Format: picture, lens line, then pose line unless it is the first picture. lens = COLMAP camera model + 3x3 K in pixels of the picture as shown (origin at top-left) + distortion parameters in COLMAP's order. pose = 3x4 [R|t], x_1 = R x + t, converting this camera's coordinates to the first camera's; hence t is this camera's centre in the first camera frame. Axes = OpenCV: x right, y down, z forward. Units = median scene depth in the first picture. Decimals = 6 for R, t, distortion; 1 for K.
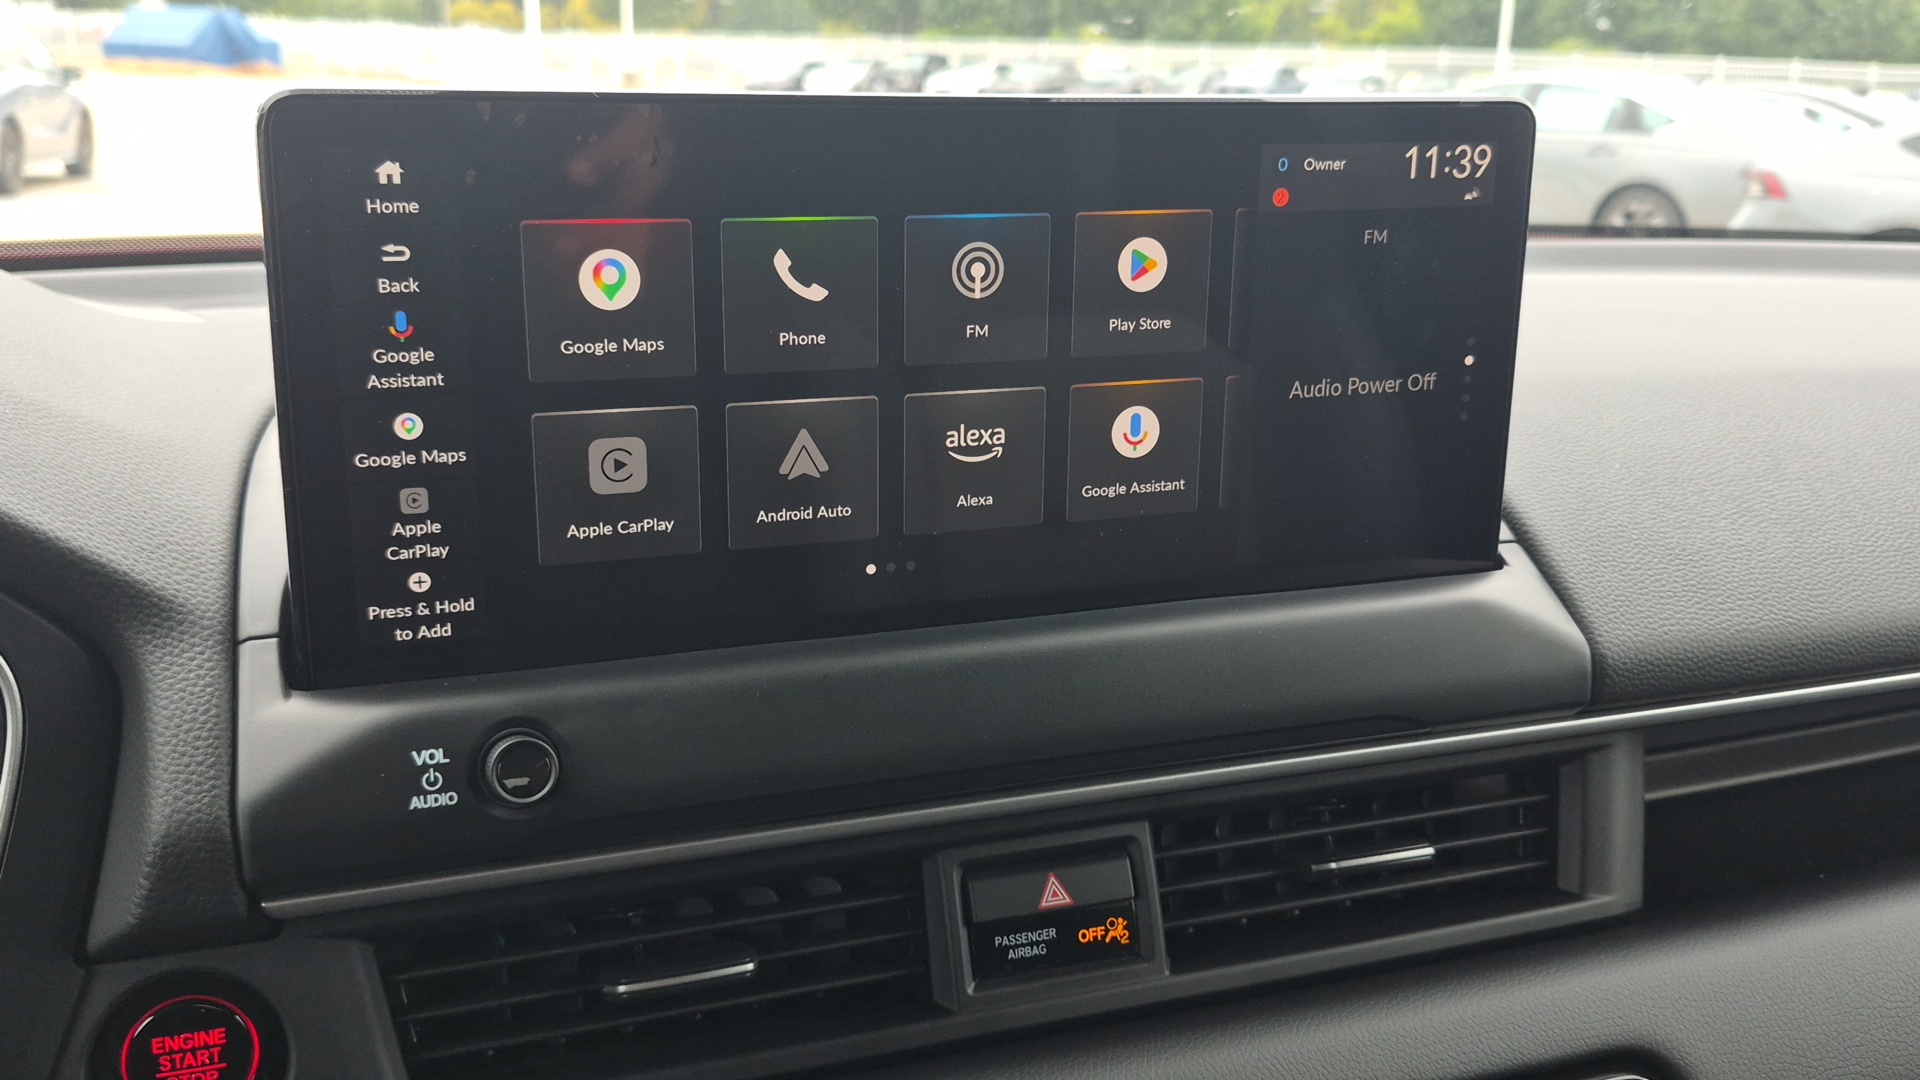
lens RADIAL K [[1816.3, 0, 960.0], [0, 1816.3, 540.0], [0, 0, 1]] dist [0.207233, -0.521368]
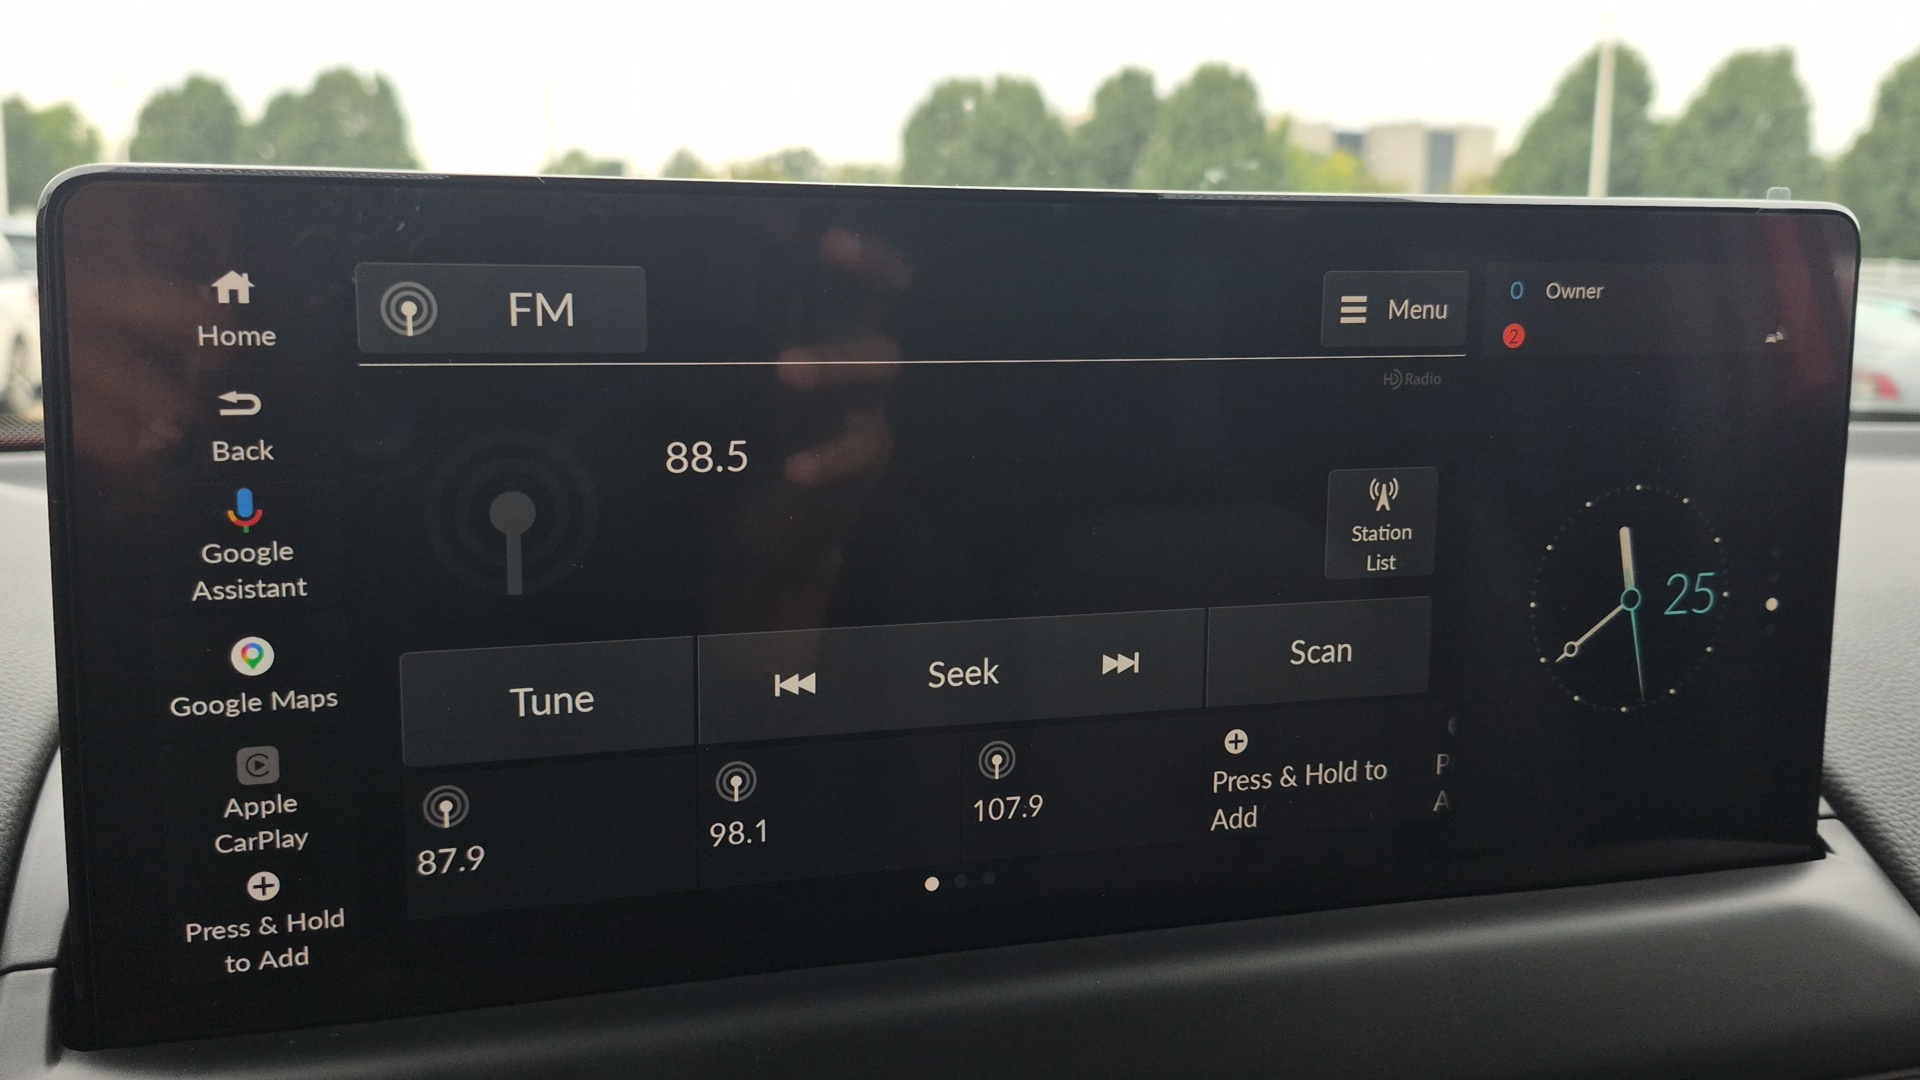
lens RADIAL K [[1816.3, 0, 960.0], [0, 1816.3, 540.0], [0, 0, 1]] dist [0.207233, -0.521368]
pose [[0.998812, 0.004488, -0.048526, -0.005780], [-0.009557, 0.994453, -0.104748, -0.034747], [0.047787, 0.105088, 0.993314, 0.325319]]
